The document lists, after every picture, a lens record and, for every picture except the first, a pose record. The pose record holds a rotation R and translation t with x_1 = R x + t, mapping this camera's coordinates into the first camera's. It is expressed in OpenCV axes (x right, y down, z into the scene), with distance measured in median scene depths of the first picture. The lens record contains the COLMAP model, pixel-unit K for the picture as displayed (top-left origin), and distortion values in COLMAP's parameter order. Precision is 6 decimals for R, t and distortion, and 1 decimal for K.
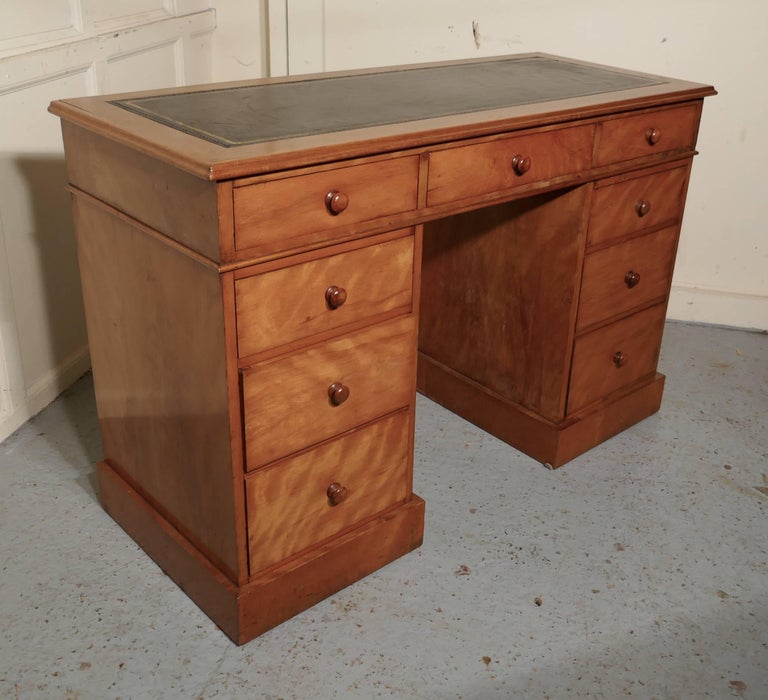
lens RADIAL K [[909.2, 0, 384.0], [0, 909.2, 339.8], [0, 0, 1]] dist [0.006035, -0.031678]
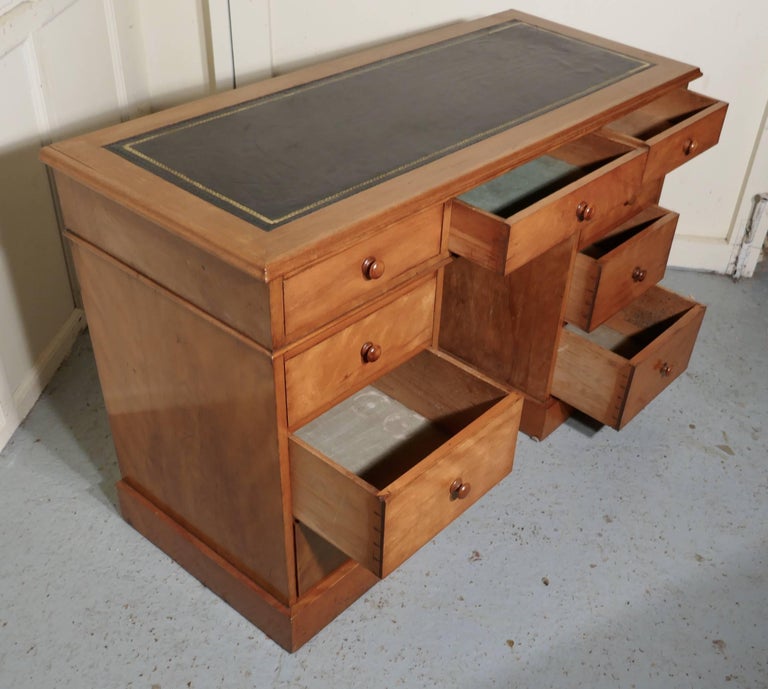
lens RADIAL K [[907.5, 0, 385.0], [0, 907.5, 413.4], [0, 0, 1]] dist [-0.001982, 0.000645]
pose [[0.989901, -0.080839, 0.116448, -0.146427], [0.047230, 0.962608, 0.266751, -0.229384], [-0.133658, -0.258557, 0.956705, -0.003092]]
